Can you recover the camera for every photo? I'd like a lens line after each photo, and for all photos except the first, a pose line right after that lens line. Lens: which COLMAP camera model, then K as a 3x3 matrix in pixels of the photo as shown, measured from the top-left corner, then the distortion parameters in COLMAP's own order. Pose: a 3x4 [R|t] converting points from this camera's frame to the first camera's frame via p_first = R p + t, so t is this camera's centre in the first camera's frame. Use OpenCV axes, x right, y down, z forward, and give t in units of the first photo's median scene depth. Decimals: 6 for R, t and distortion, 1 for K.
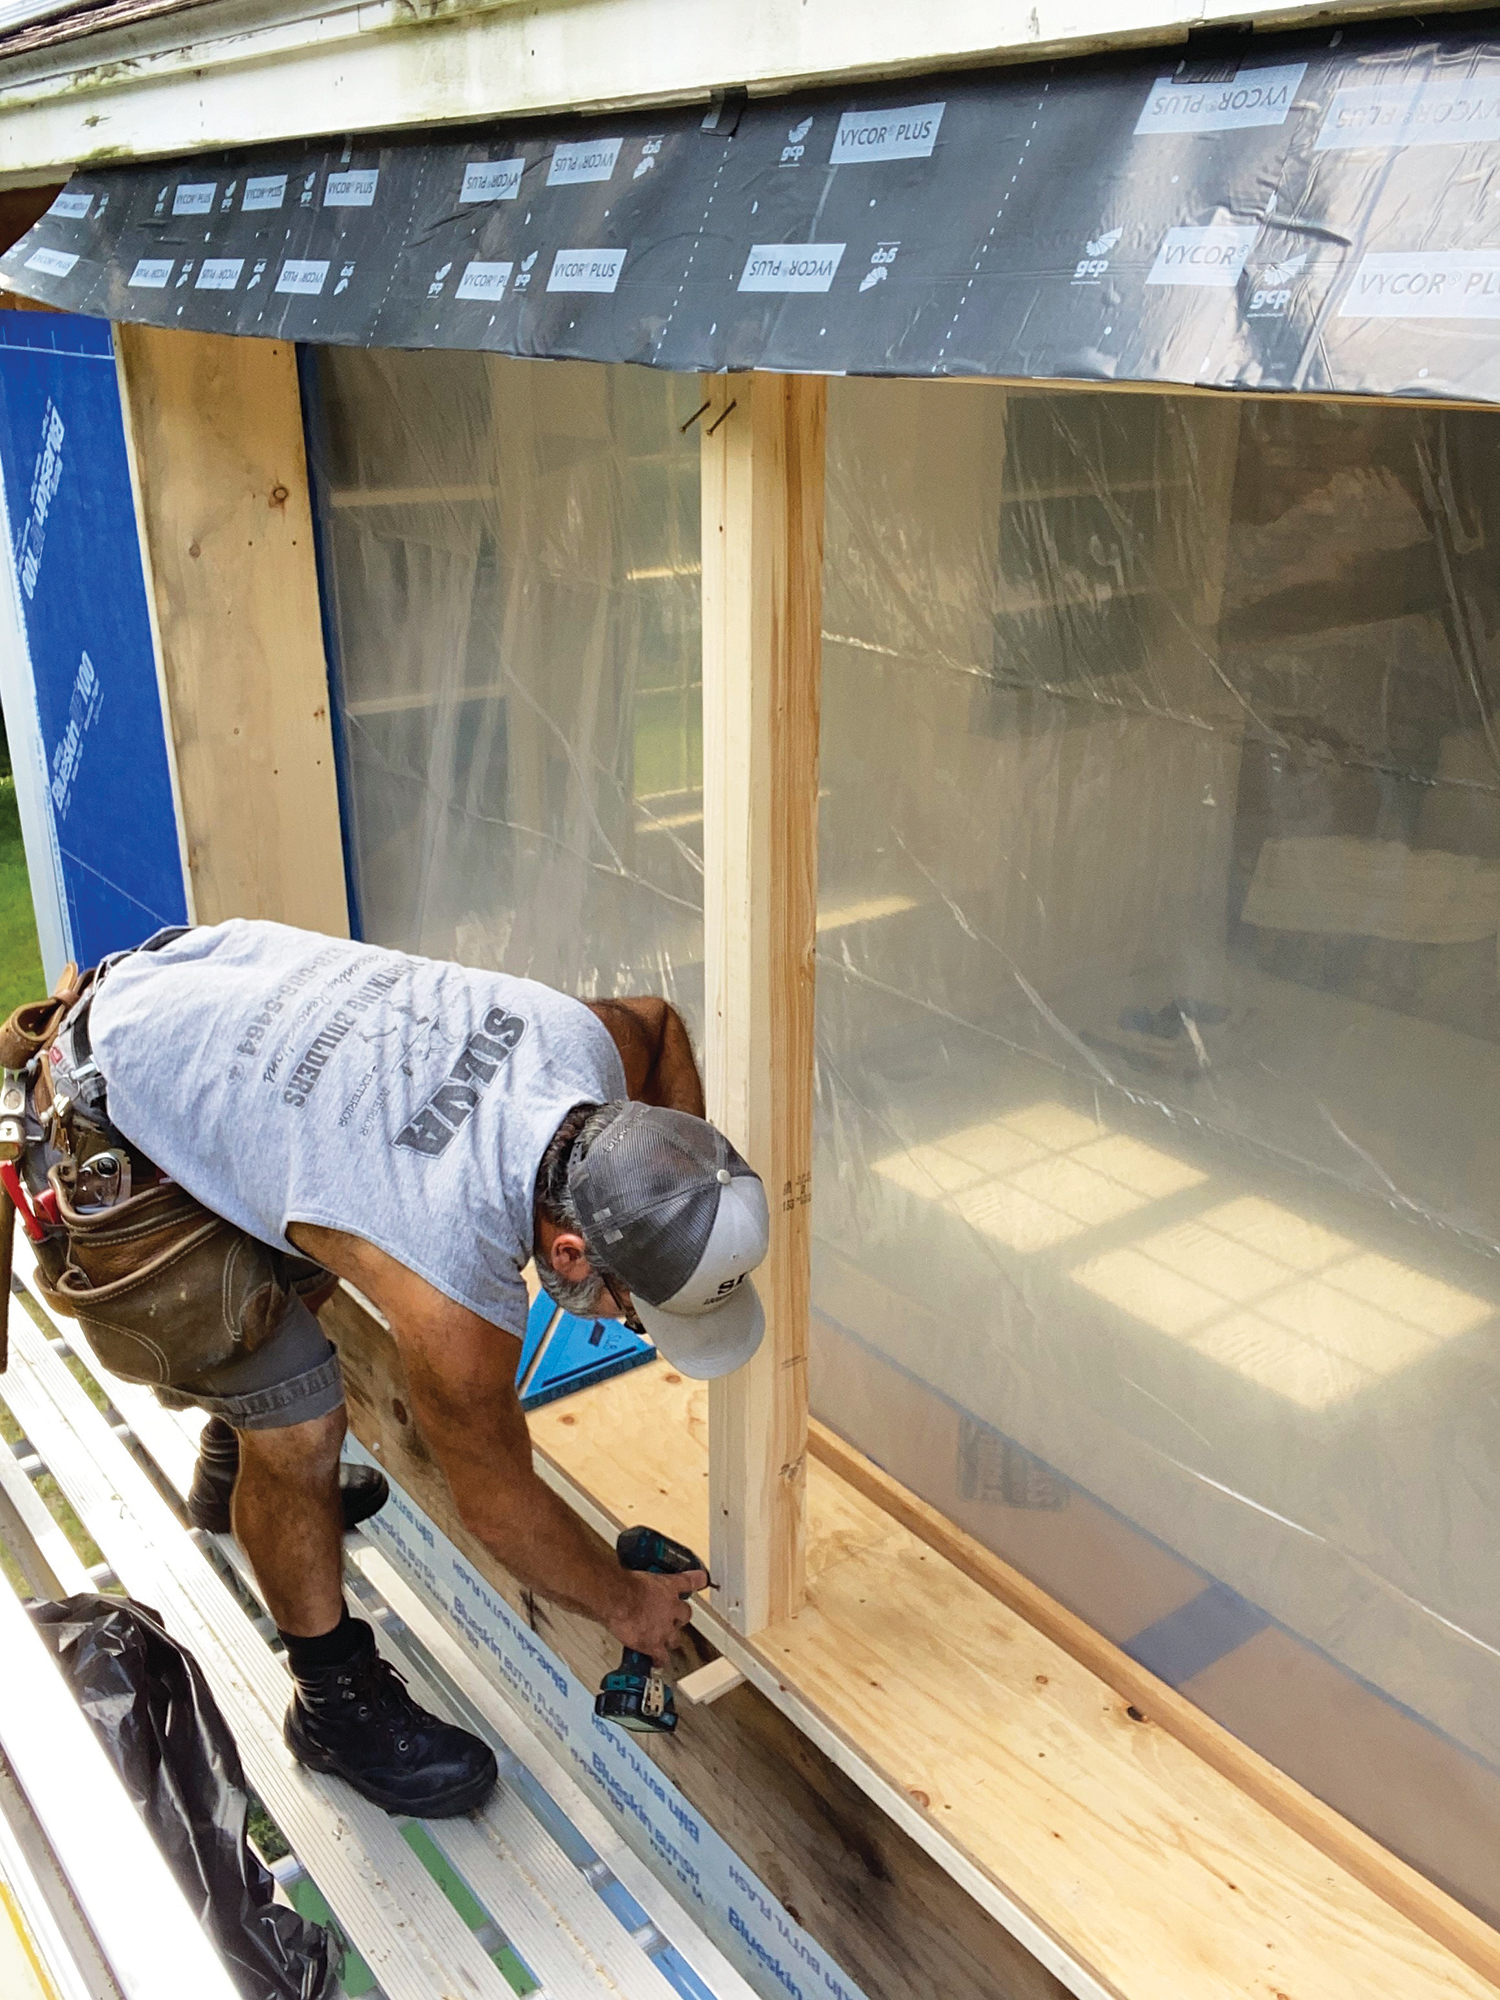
lens RADIAL K [[1808.8, 0, 750.0], [0, 1808.8, 1000.0], [0, 0, 1]] dist [0.101581, -0.120043]
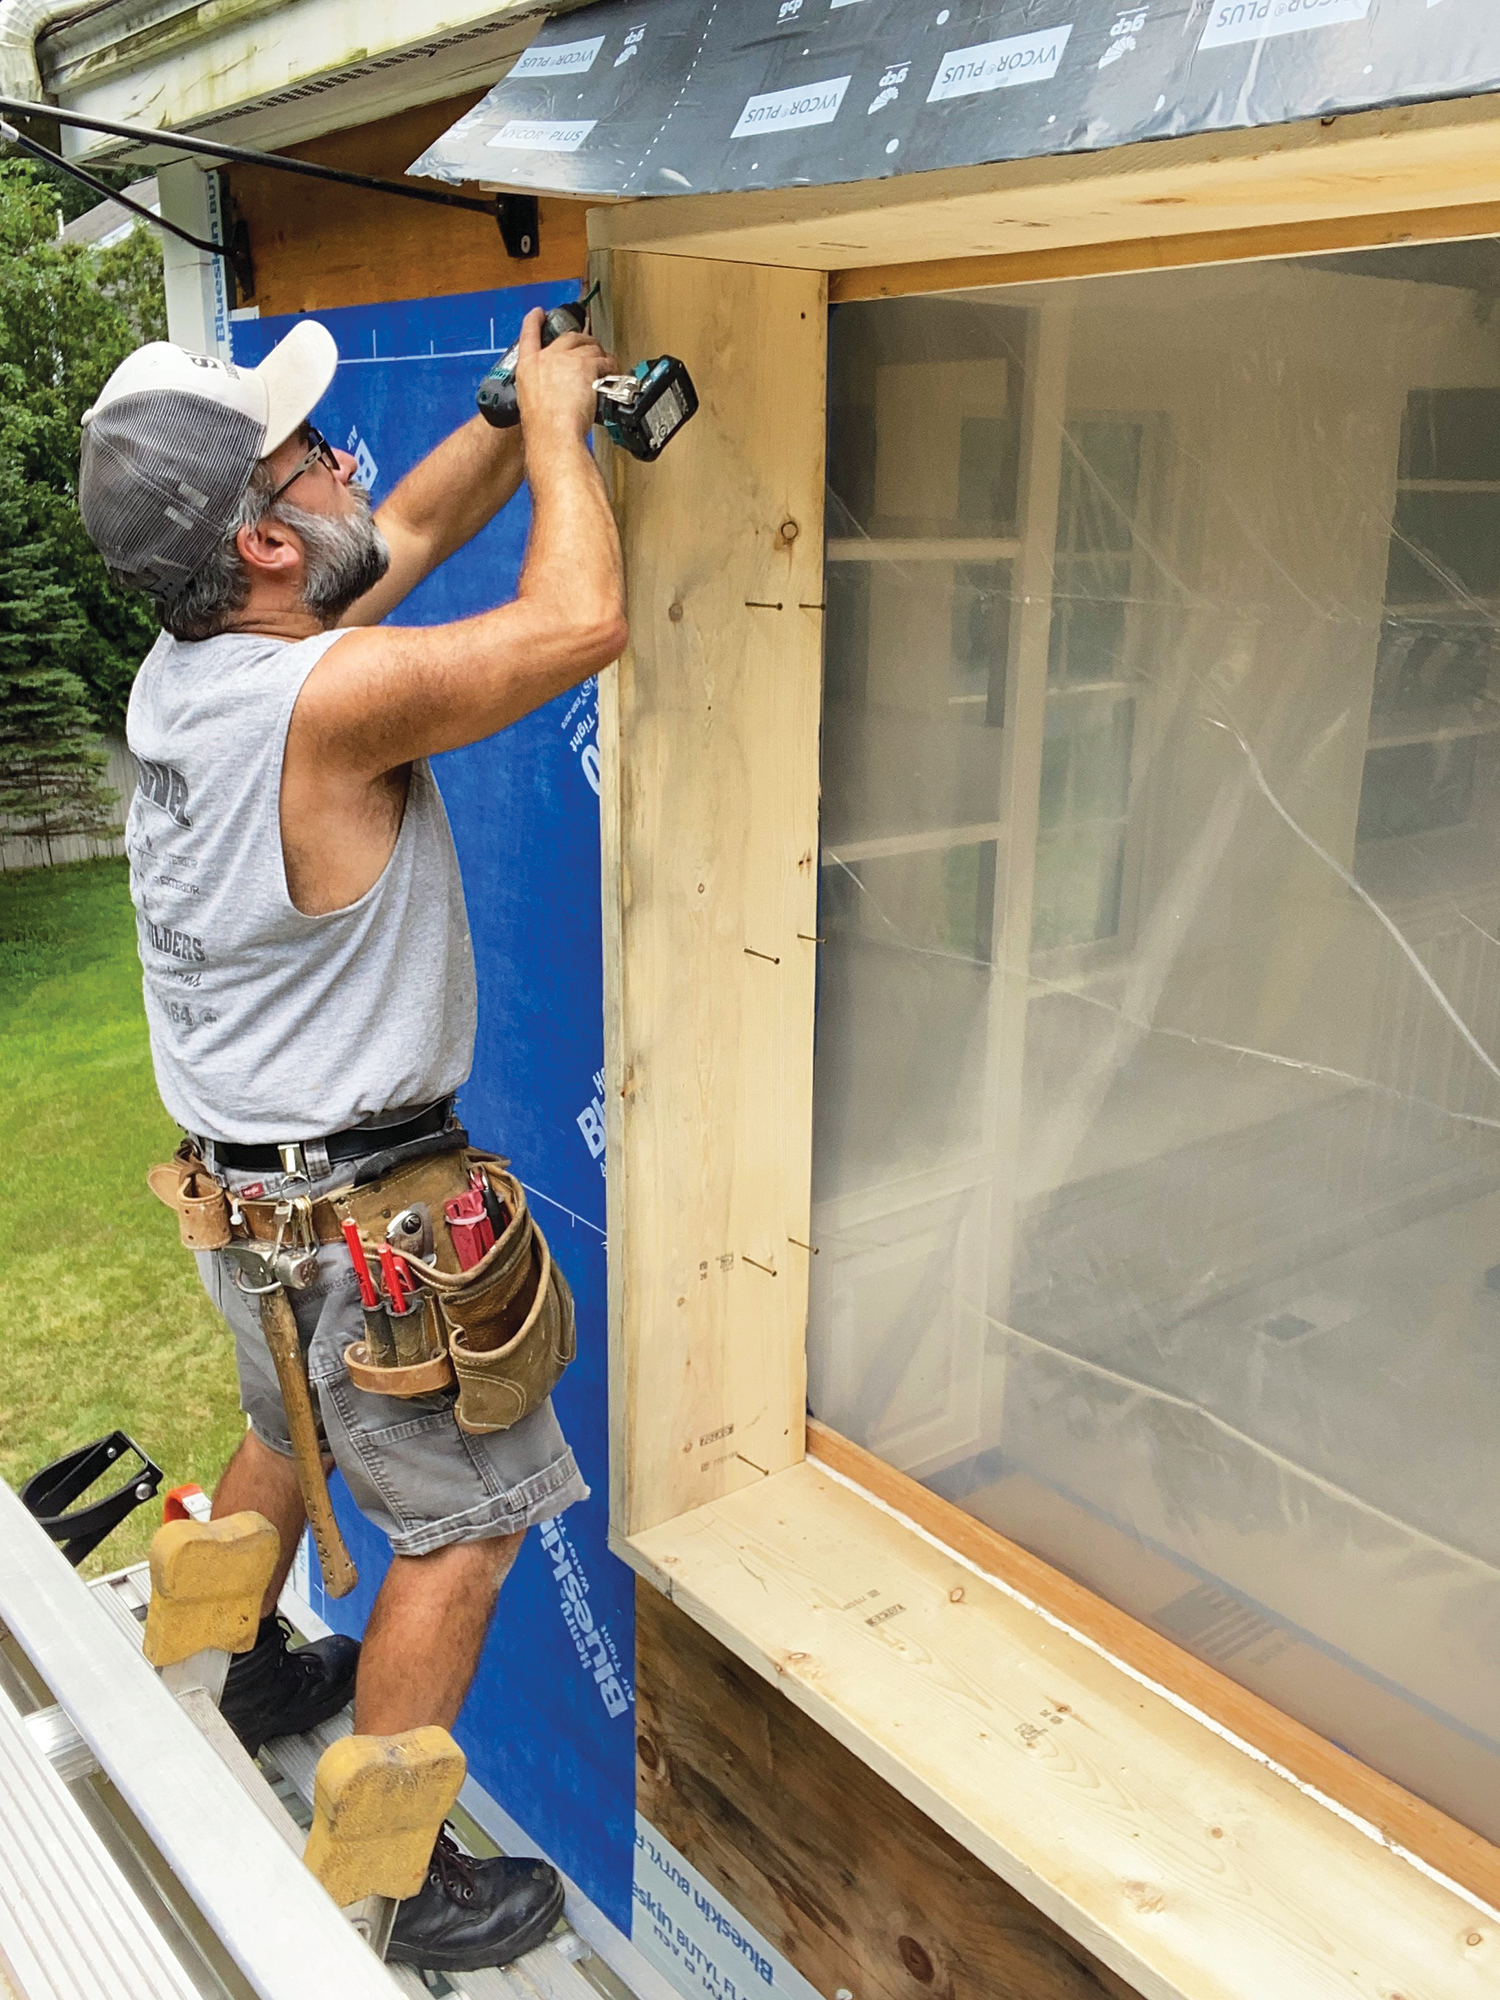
lens RADIAL K [[1808.8, 0, 750.0], [0, 1808.8, 1000.0], [0, 0, 1]] dist [0.101581, -0.120043]
pose [[0.999859, 0.004907, 0.016062, -0.280095], [-0.003462, 0.996044, -0.088791, -0.050800], [-0.016434, 0.088723, 0.995921, 0.364174]]
